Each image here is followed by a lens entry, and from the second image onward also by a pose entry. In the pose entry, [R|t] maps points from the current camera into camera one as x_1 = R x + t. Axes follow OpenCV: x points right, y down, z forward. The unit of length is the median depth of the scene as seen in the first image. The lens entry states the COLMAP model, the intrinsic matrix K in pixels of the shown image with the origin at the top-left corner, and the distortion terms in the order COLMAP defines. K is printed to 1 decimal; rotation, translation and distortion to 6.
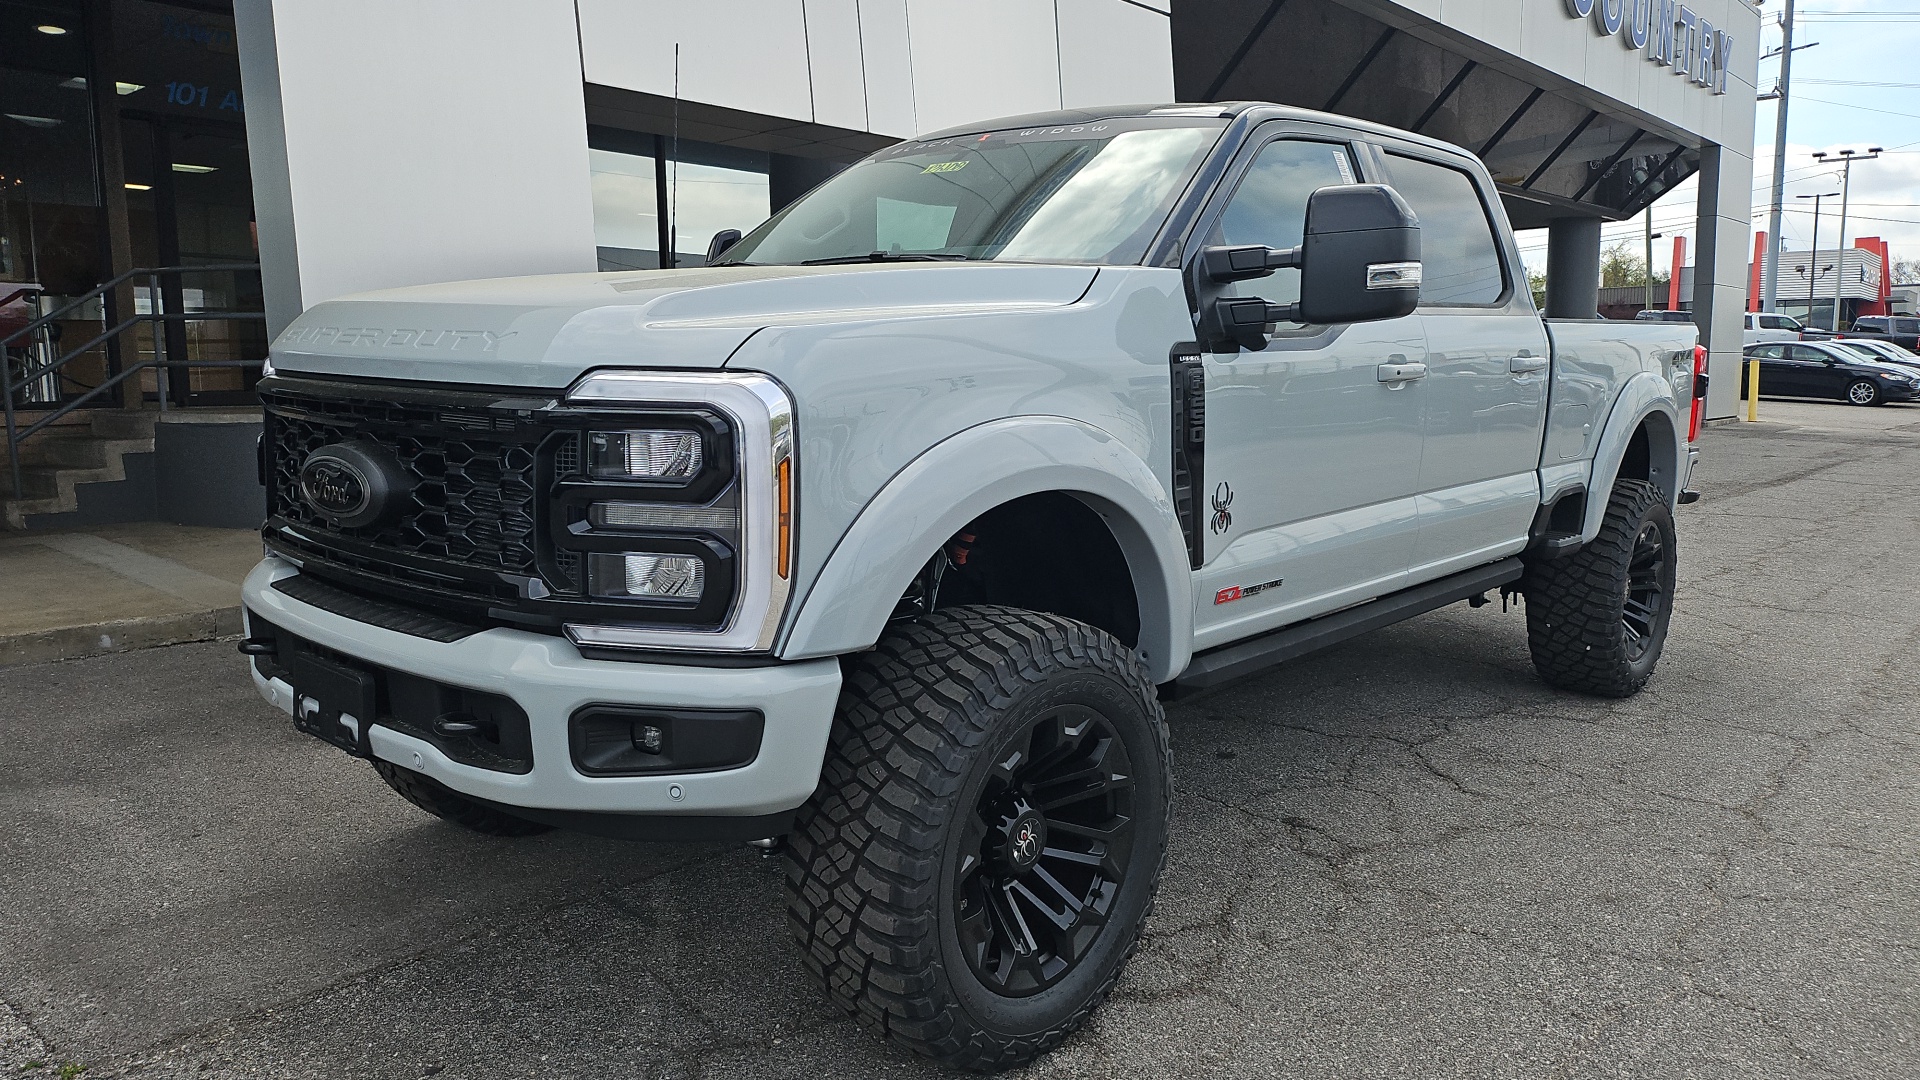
lens RADIAL K [[1341.0, 0, 967.6], [0, 1341.0, 492.7], [0, 0, 1]] dist [0.055031, -0.079295]
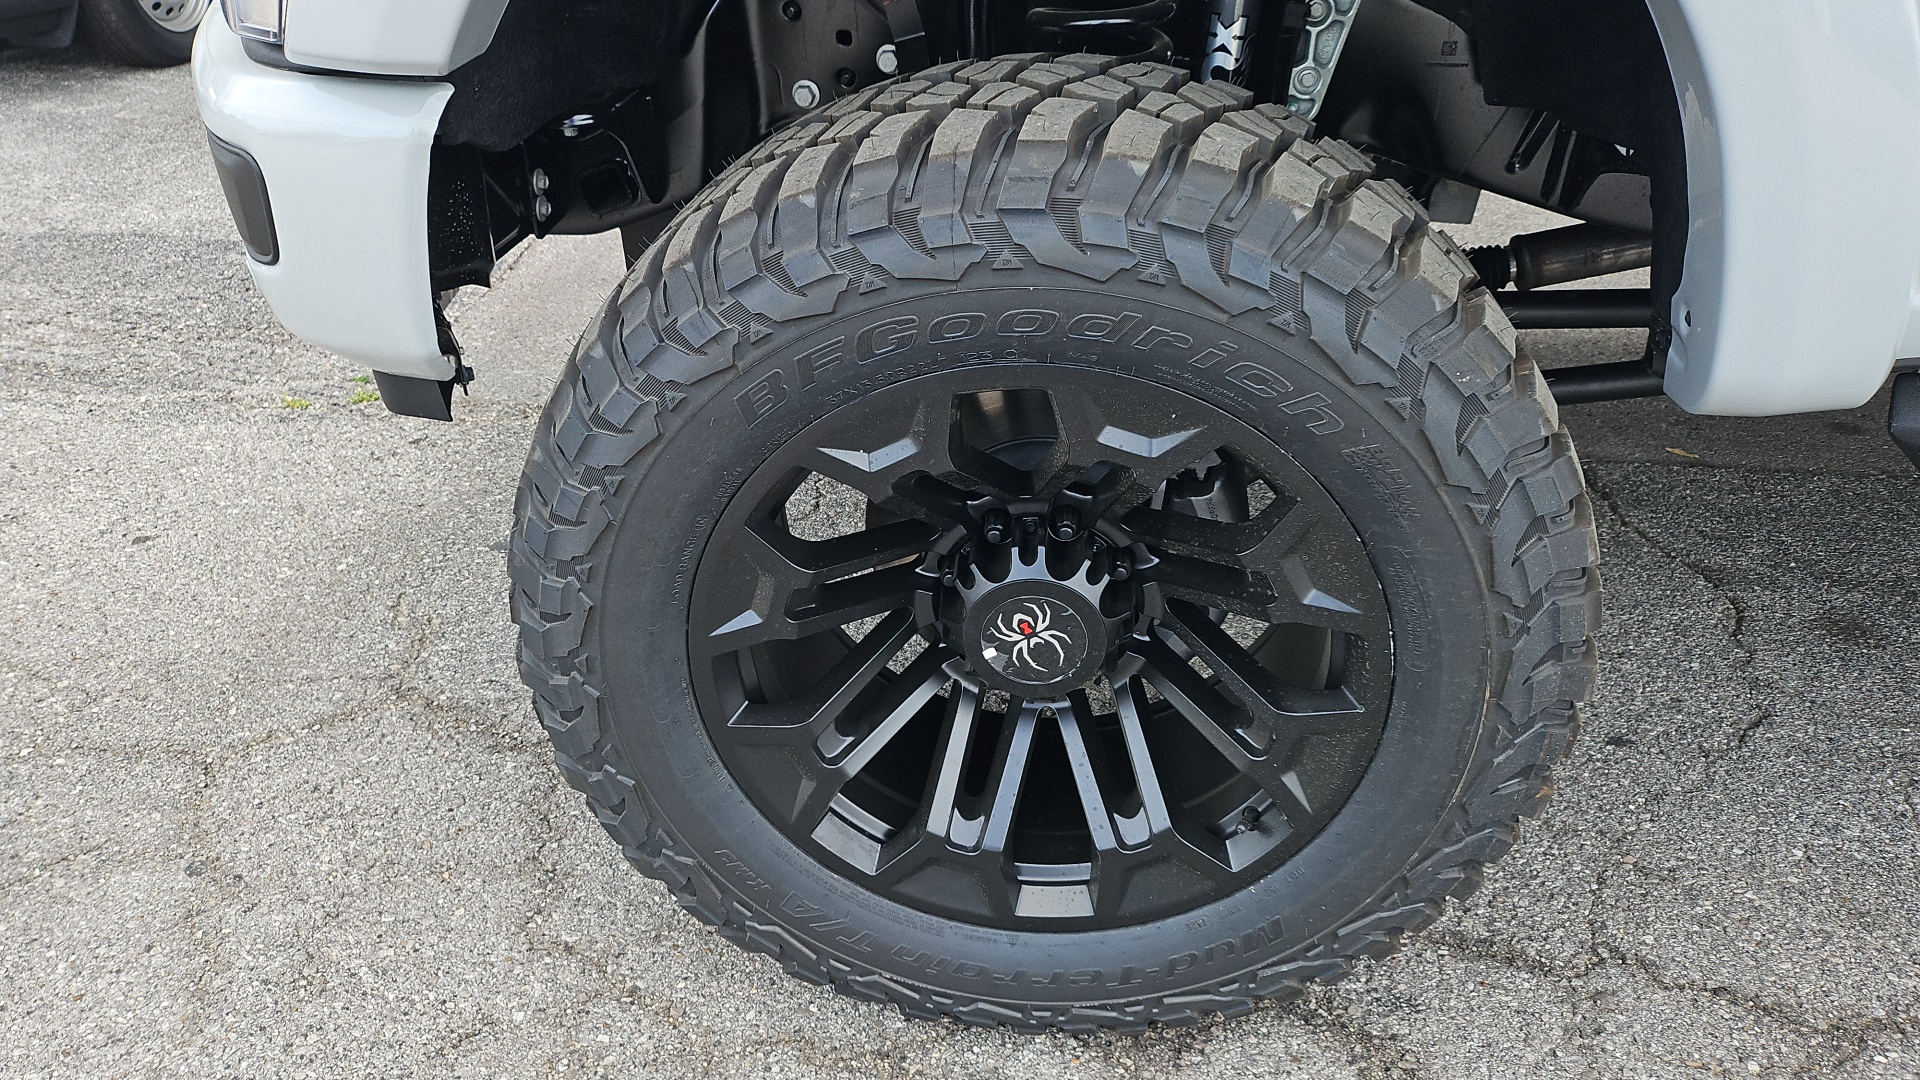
lens RADIAL K [[1319.5, 0, 962.5], [0, 1319.5, 525.8], [0, 0, 1]] dist [0.031088, -0.002079]
pose [[0.615700, 0.384434, -0.687840, 0.263847], [-0.088749, 0.901193, 0.424235, 0.038611], [0.782967, -0.200157, 0.588982, 0.624666]]
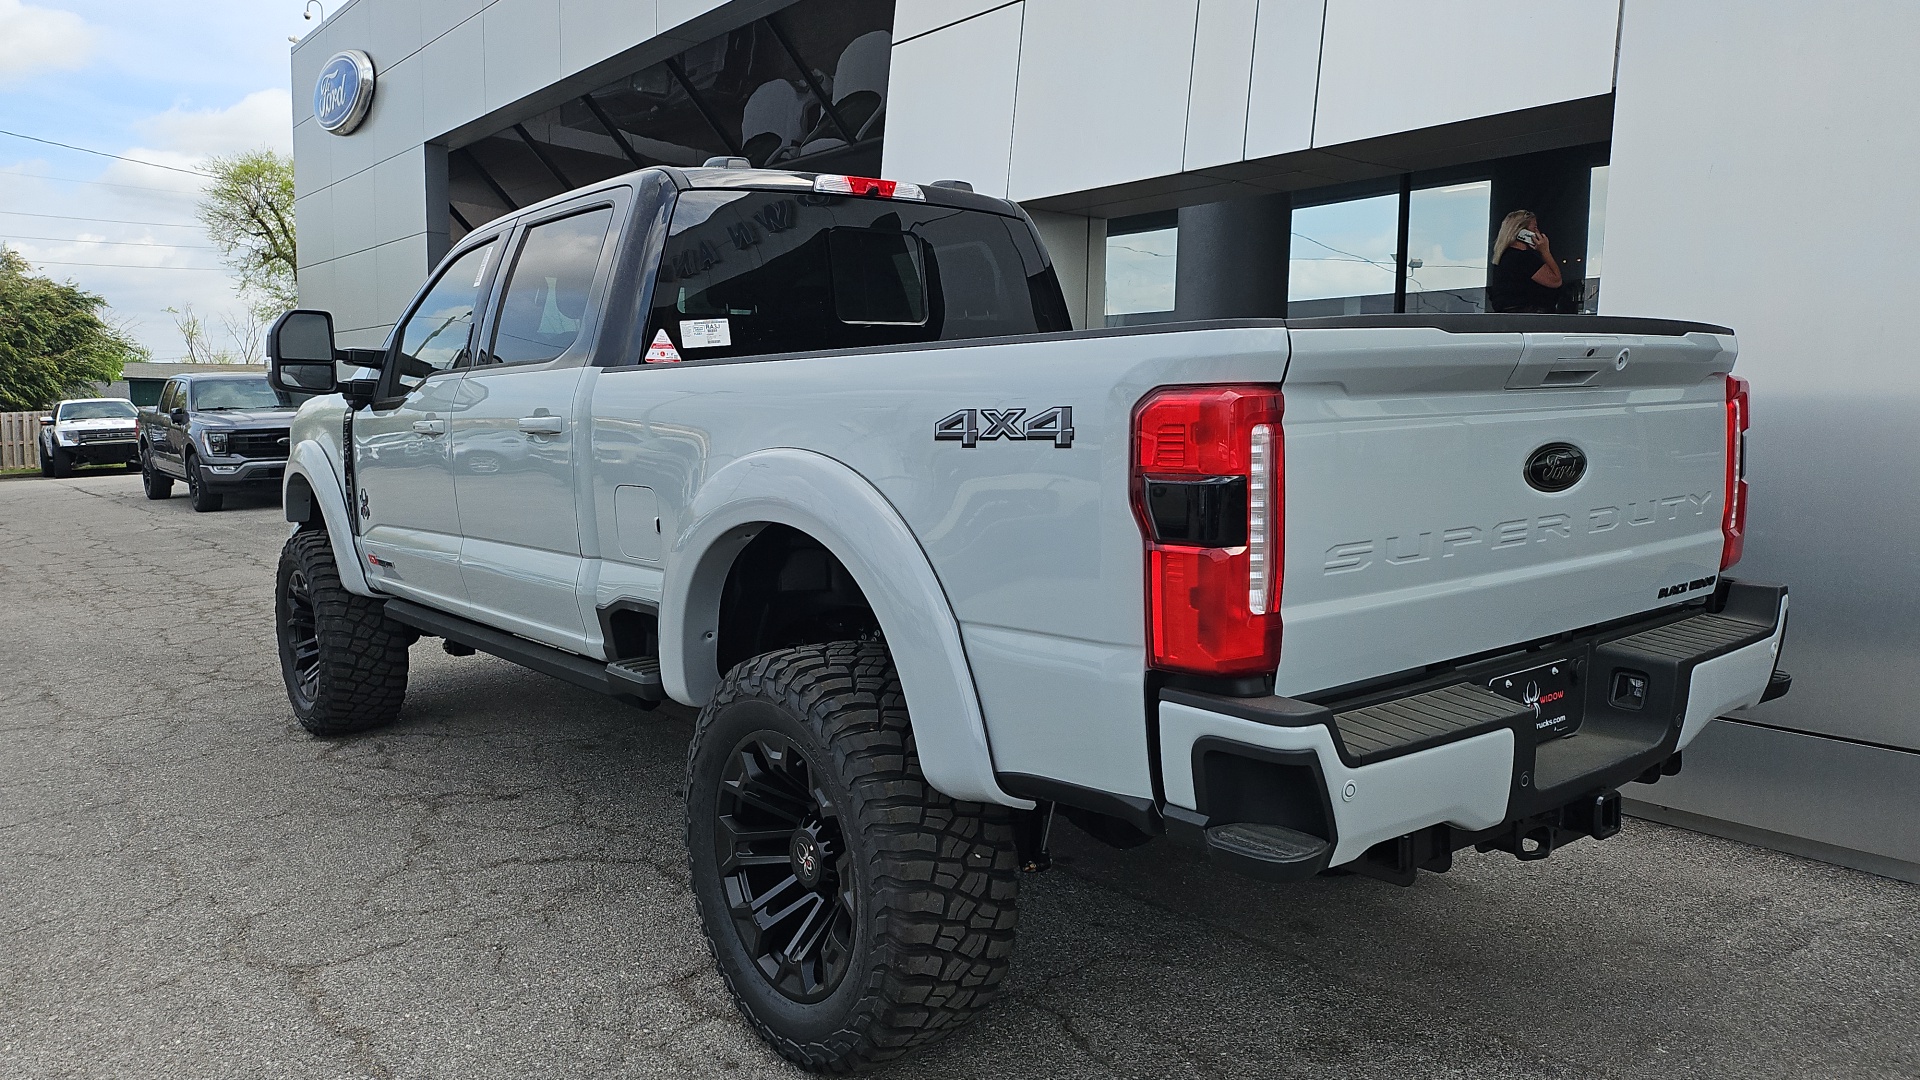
lens RADIAL K [[1410.5, 0, 962.3], [0, 1410.5, 506.8], [0, 0, 1]] dist [0.055751, 0.000061]
pose [[-0.178594, 0.073031, -0.981209, 1.791229], [-0.093182, 0.991504, 0.090758, -0.214578], [0.979501, 0.107640, -0.170271, 2.025944]]
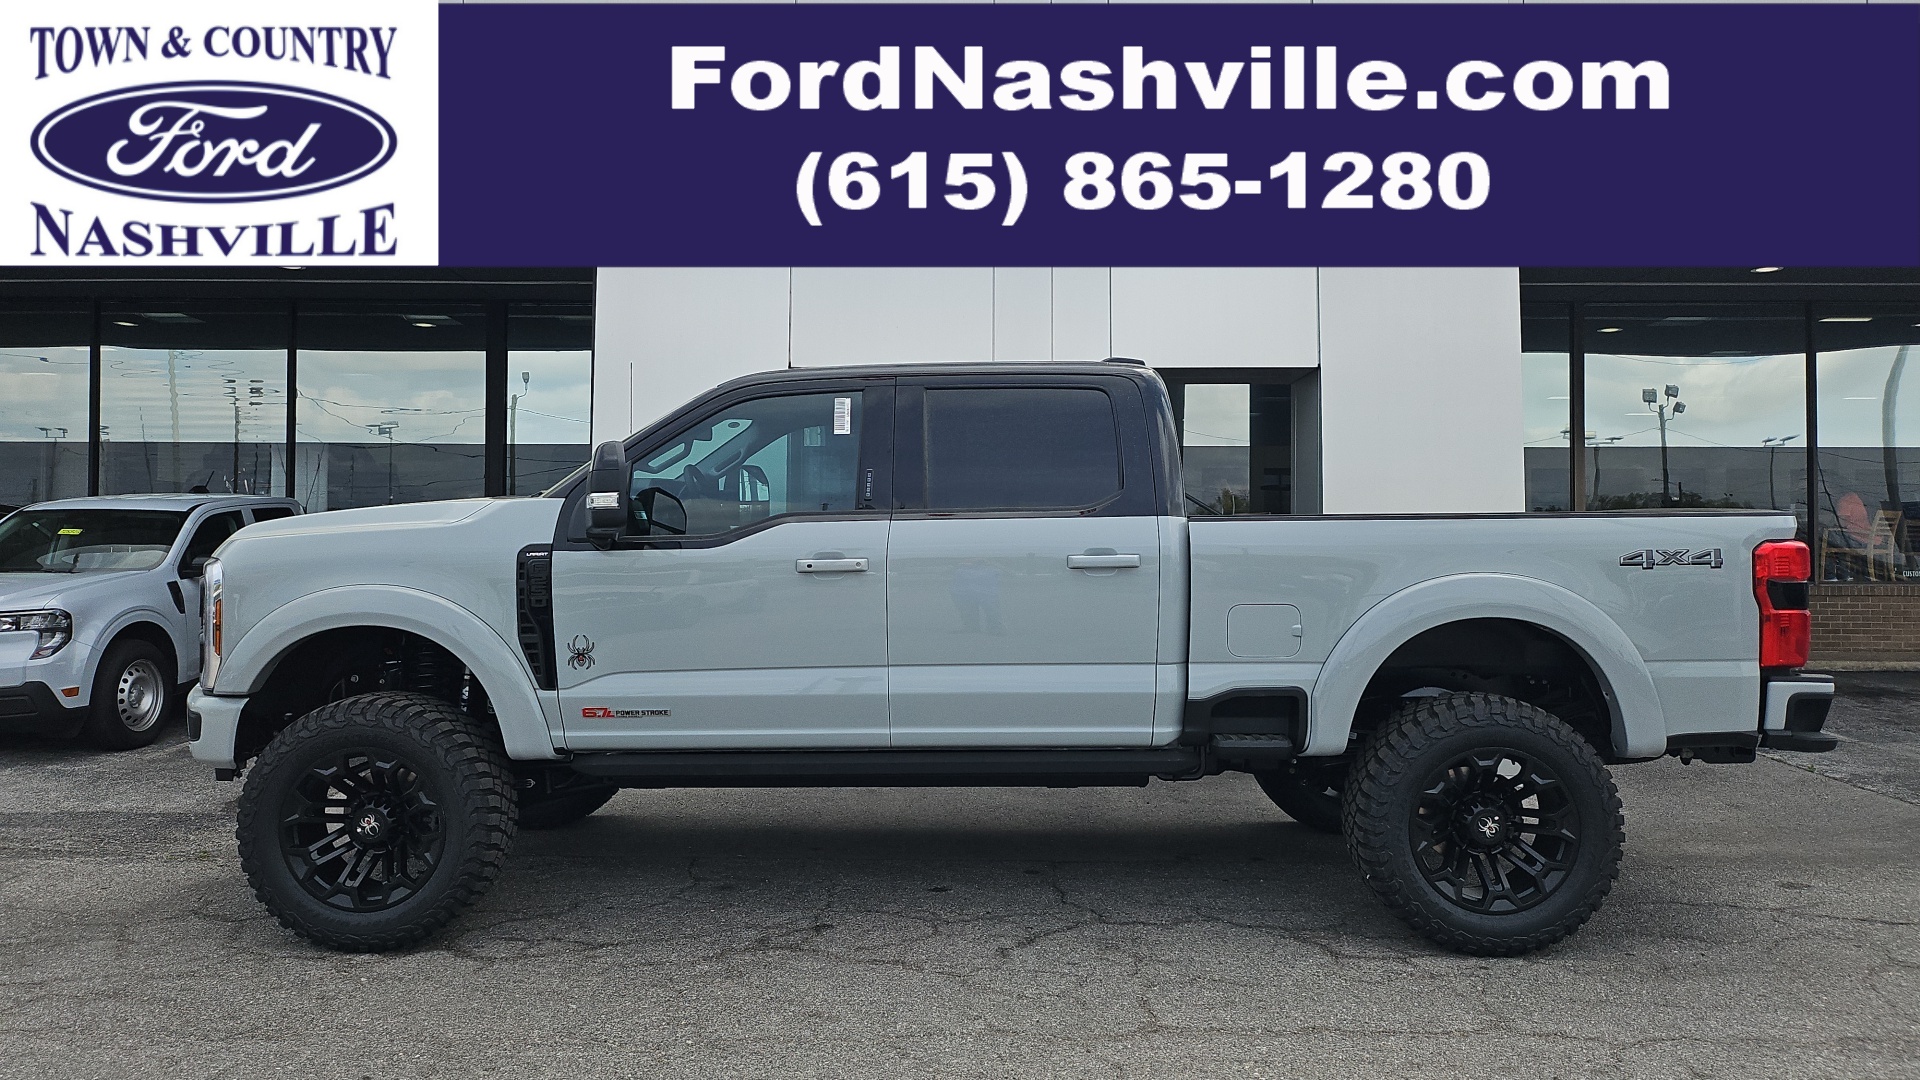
lens RADIAL K [[1321.9, 0, 959.3], [0, 1321.9, 527.3], [0, 0, 1]] dist [0.032065, -0.003821]
pose [[0.668164, -0.013671, -0.743888, 1.582212], [-0.077166, 0.993166, -0.087563, -0.030609], [0.740001, 0.115909, 0.662543, 0.312984]]
